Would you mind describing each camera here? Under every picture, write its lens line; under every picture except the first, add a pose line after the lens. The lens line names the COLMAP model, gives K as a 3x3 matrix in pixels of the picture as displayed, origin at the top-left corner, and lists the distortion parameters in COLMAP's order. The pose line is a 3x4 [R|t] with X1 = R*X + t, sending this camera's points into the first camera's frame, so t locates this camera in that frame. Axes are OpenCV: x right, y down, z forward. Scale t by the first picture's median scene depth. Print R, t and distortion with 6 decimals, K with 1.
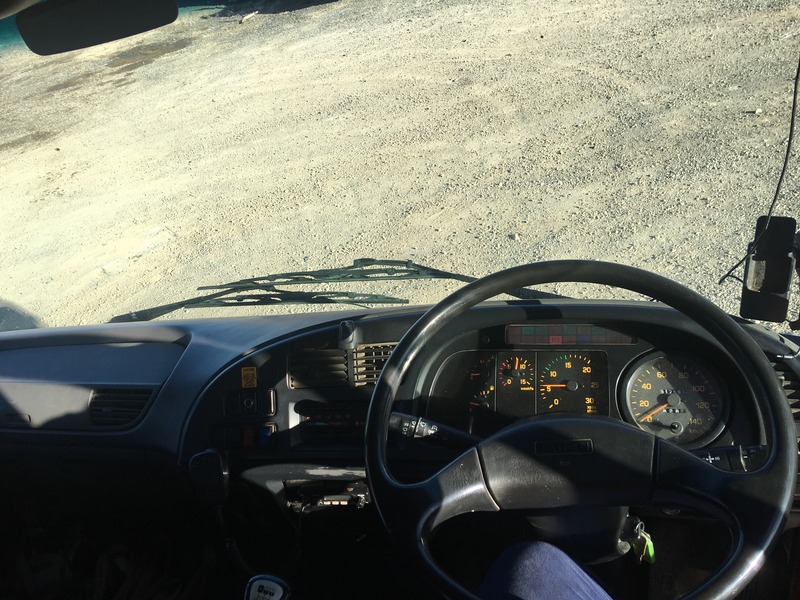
lens RADIAL K [[674.0, 0, 400.2], [0, 674.0, 296.1], [0, 0, 1]] dist [0.064455, 0.001199]
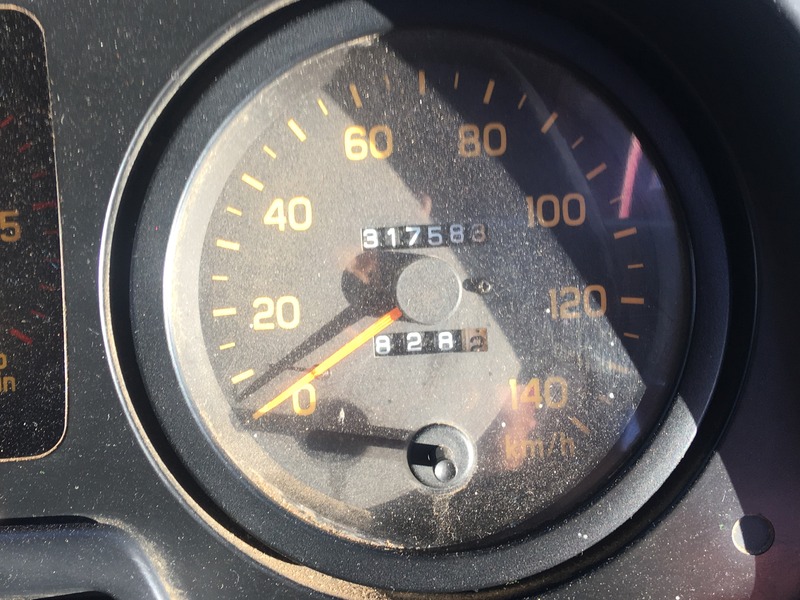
lens RADIAL K [[1028.5, 0, 398.5], [0, 1028.5, 299.6], [0, 0, 1]] dist [-0.006367, 0.000000]
pose [[0.927712, -0.114816, 0.355201, 0.295274], [-0.007998, 0.945193, 0.326416, 0.067856], [-0.373211, -0.305660, 0.875948, 0.760576]]
